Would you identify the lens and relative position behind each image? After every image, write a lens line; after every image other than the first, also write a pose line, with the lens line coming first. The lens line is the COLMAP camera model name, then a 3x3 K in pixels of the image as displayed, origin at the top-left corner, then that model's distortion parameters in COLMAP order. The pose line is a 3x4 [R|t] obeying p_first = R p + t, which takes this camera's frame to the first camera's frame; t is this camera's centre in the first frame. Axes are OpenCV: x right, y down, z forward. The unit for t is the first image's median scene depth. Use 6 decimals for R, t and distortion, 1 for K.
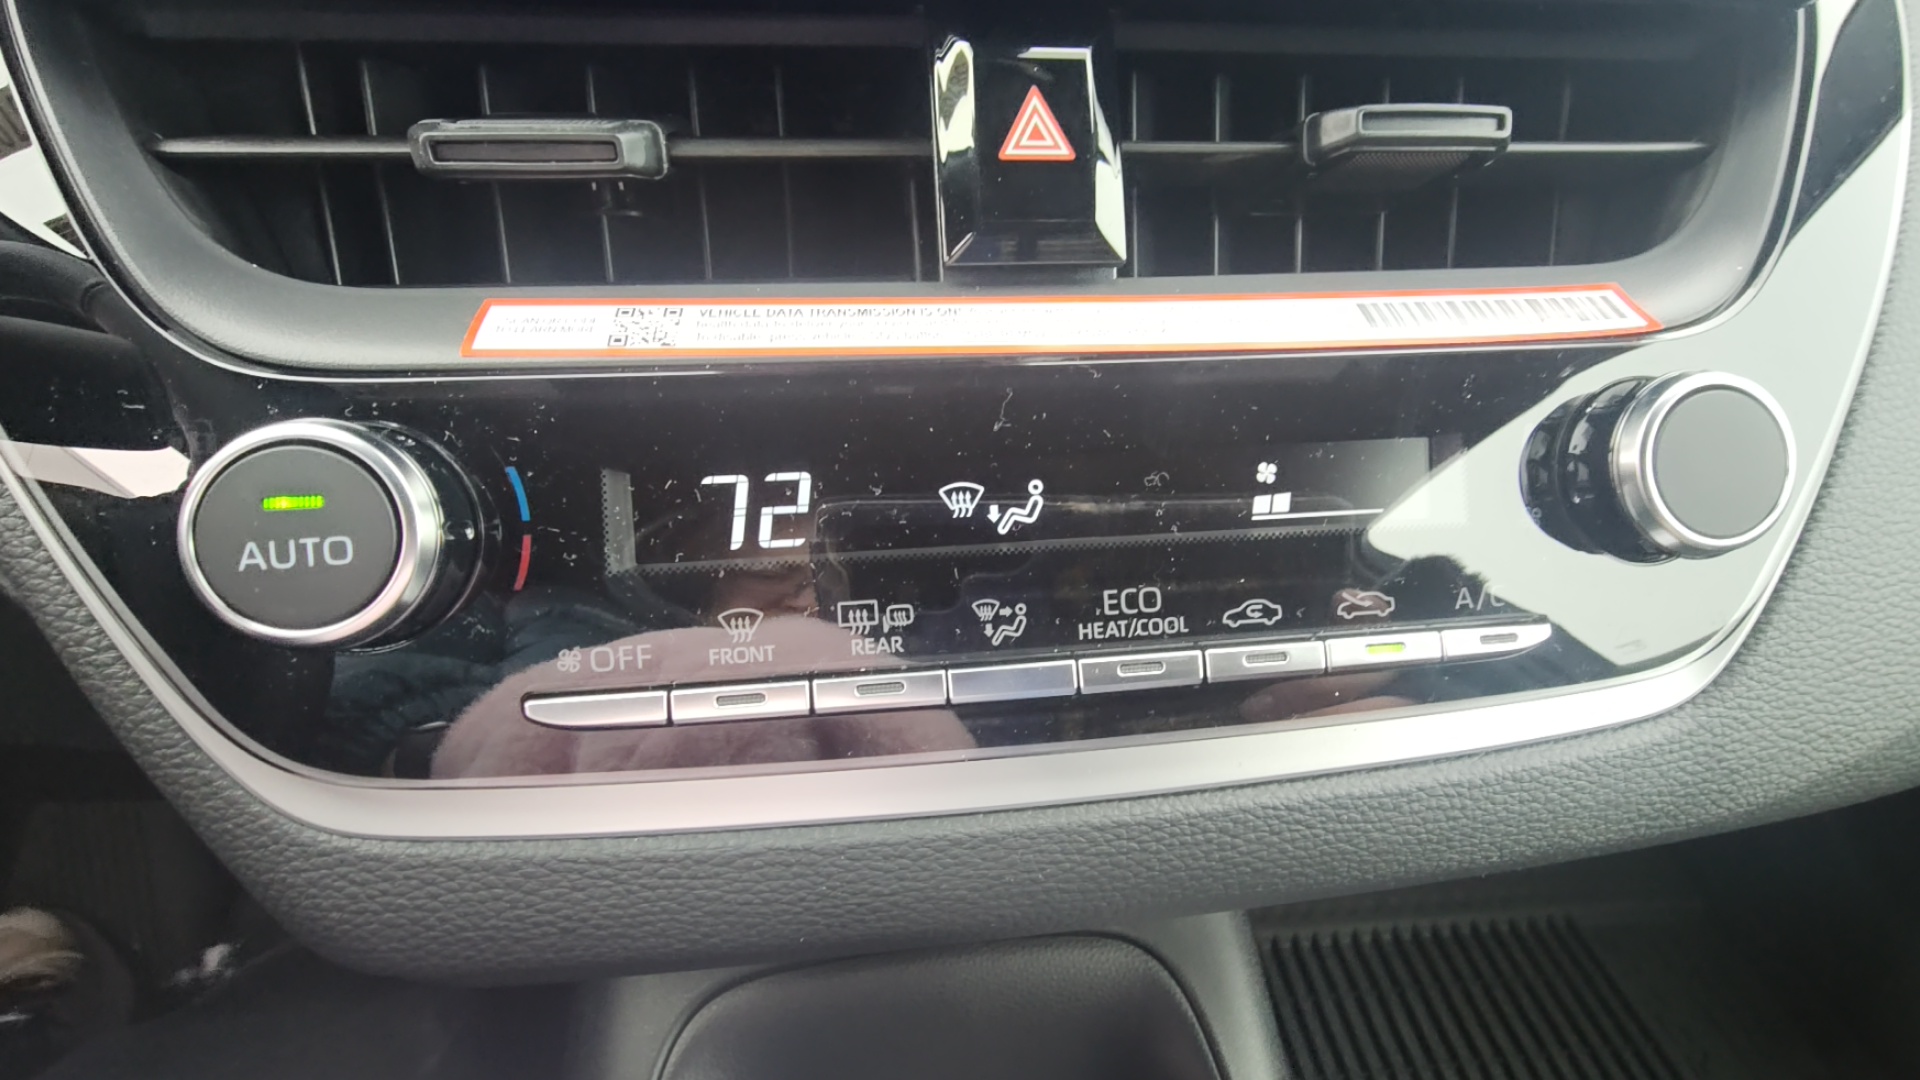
lens RADIAL K [[808.8, 0, 967.0], [0, 808.8, 533.4], [0, 0, 1]] dist [0.008754, -0.013722]
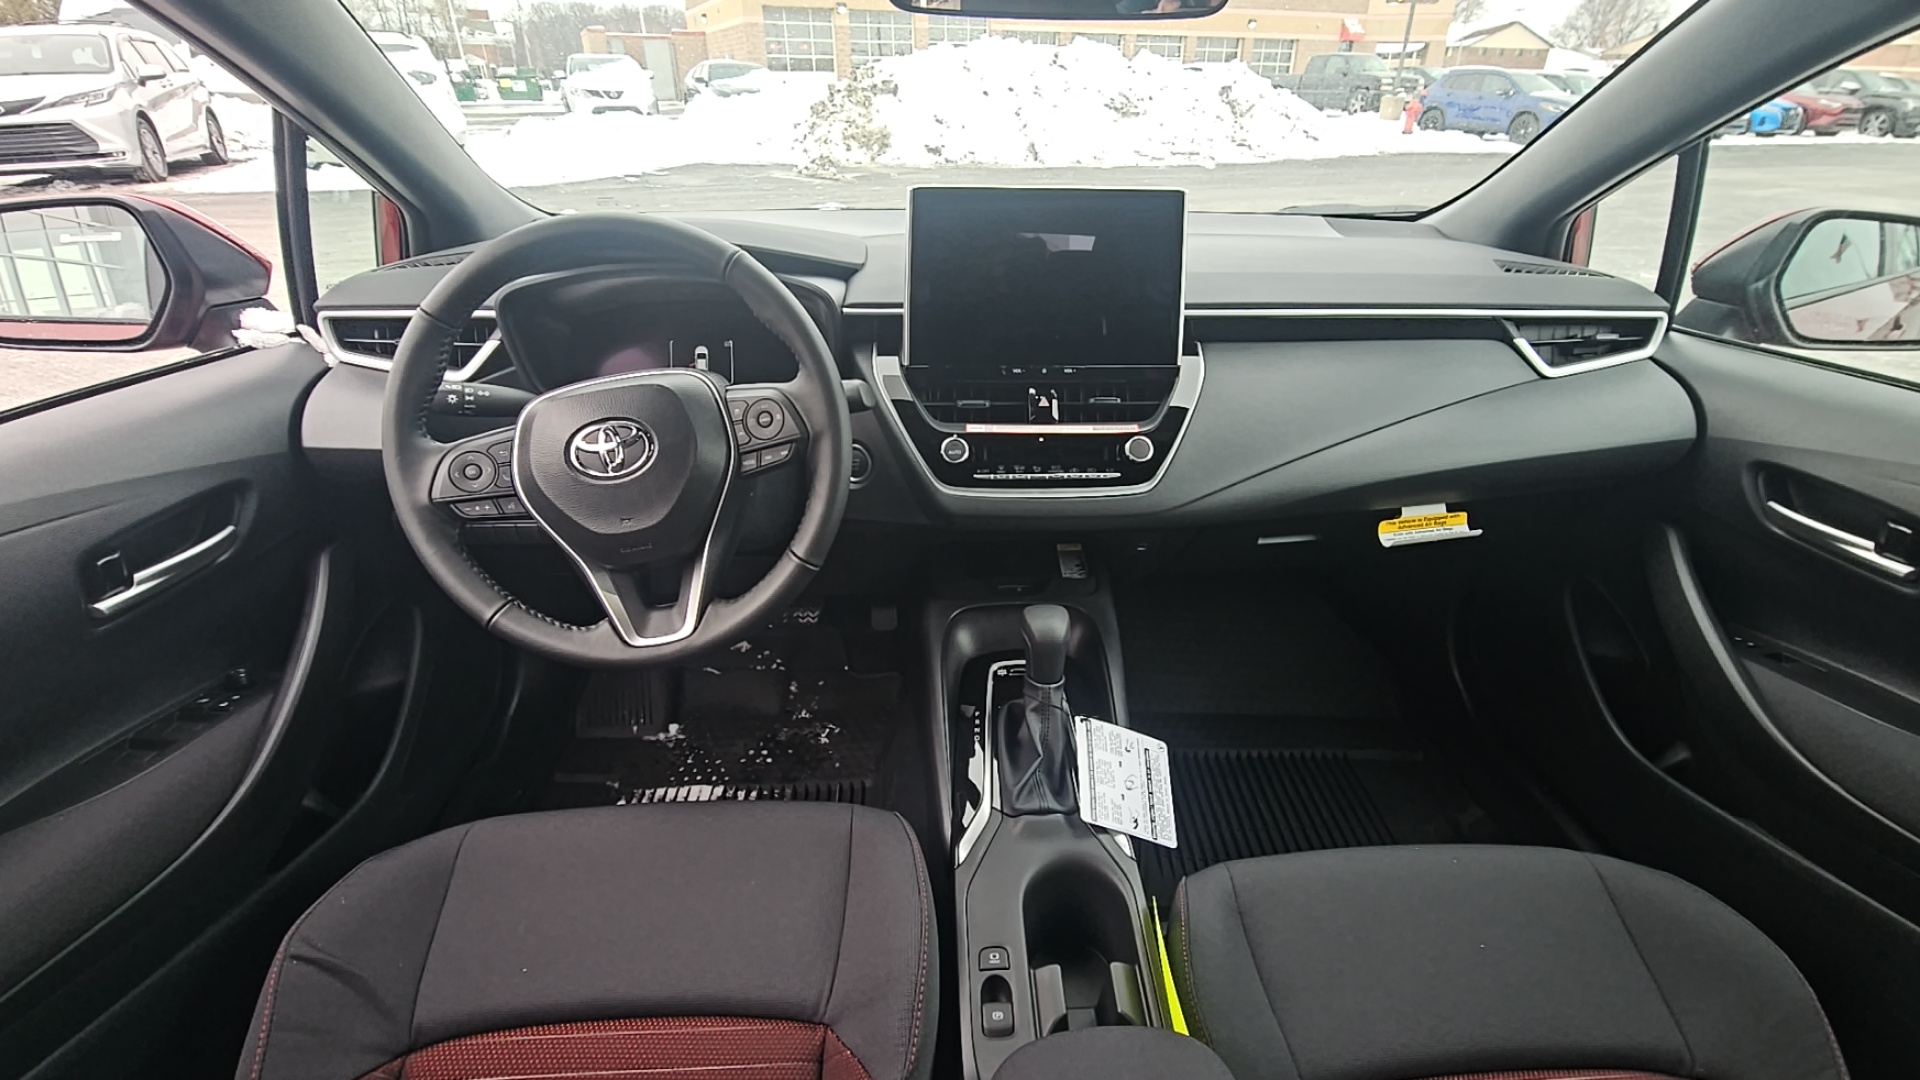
lens RADIAL K [[852.7, 0, 972.7], [0, 852.7, 553.6], [0, 0, 1]] dist [0.009164, -0.005885]
pose [[0.997098, 0.021938, -0.072894, 0.039023], [-0.033816, 0.985554, -0.165949, 1.928913], [0.068200, 0.167932, 0.983437, -5.753897]]
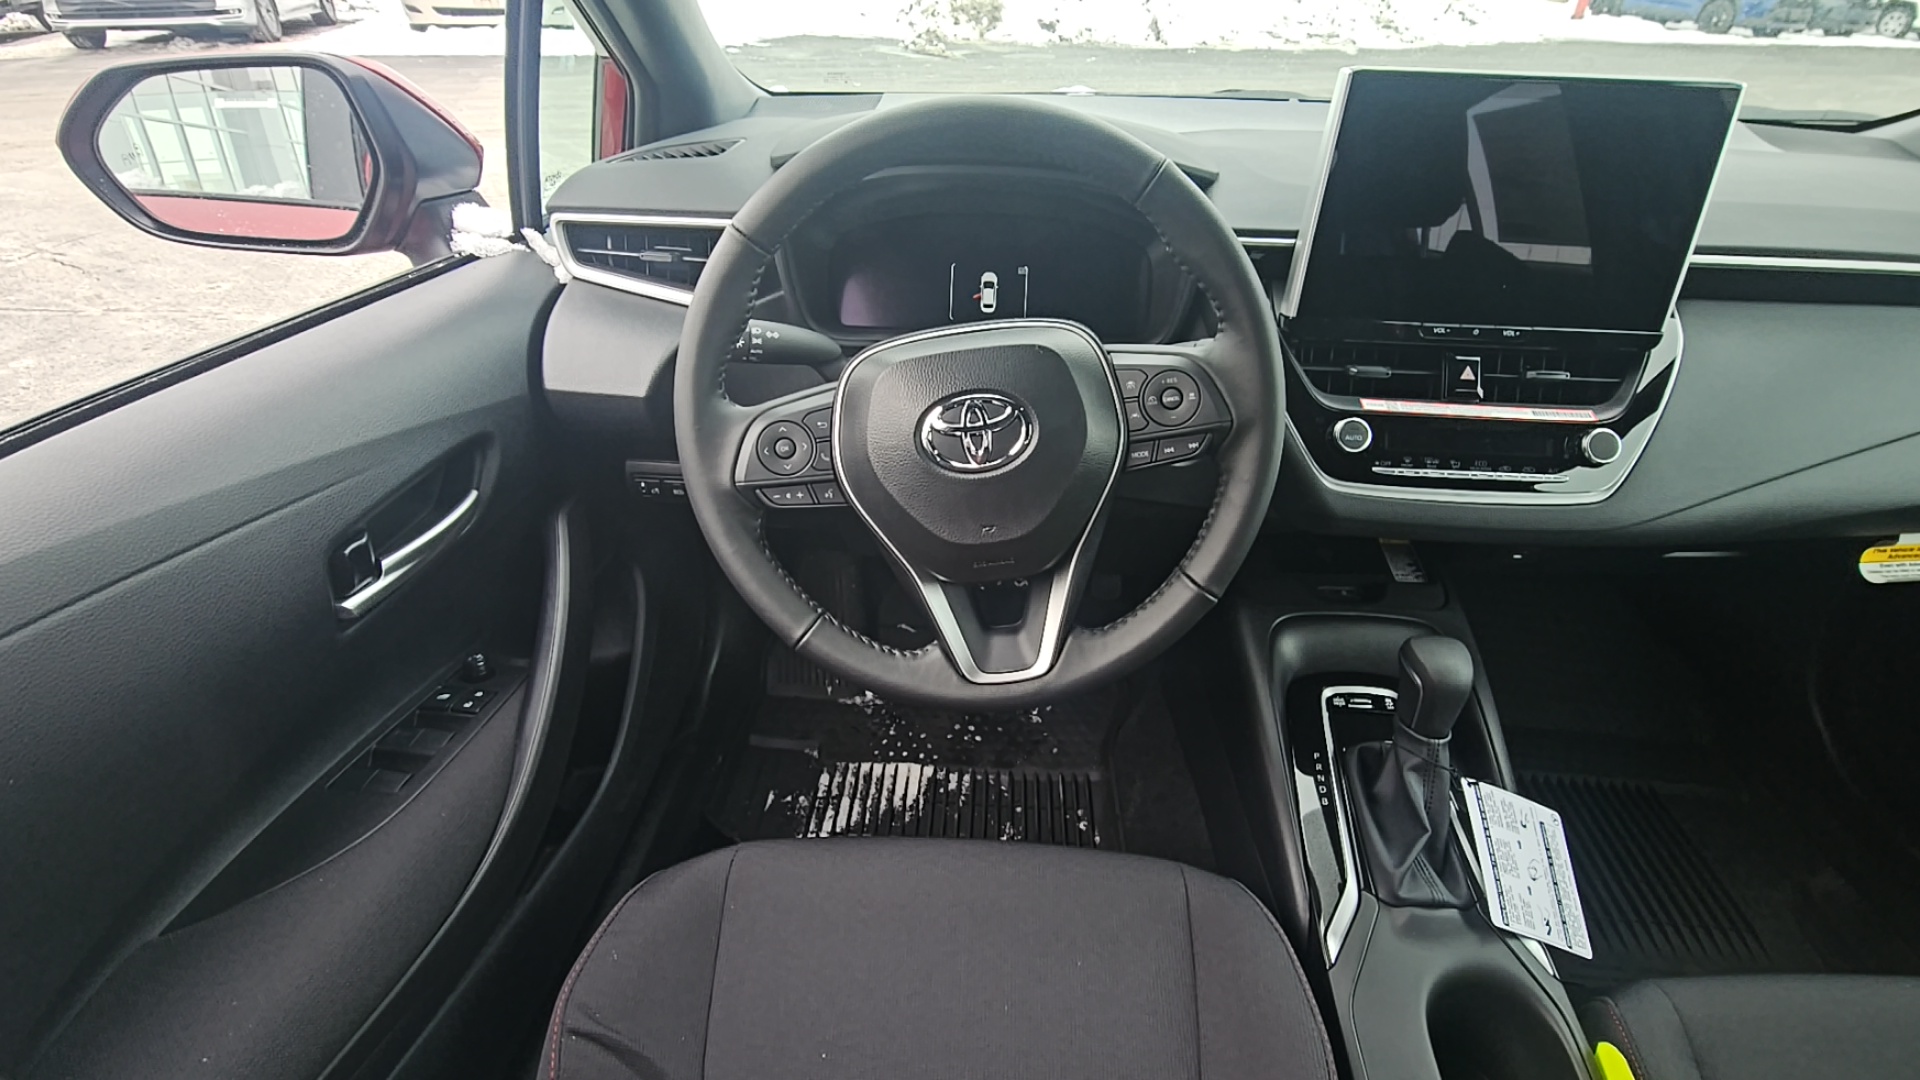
lens RADIAL K [[840.9, 0, 960.9], [0, 840.9, 546.6], [0, 0, 1]] dist [0.002655, -0.001078]
pose [[0.984846, 0.097696, -0.143293, -2.161584], [-0.105715, 0.993166, -0.049445, 1.174996], [0.137484, 0.063844, 0.988444, -4.560050]]
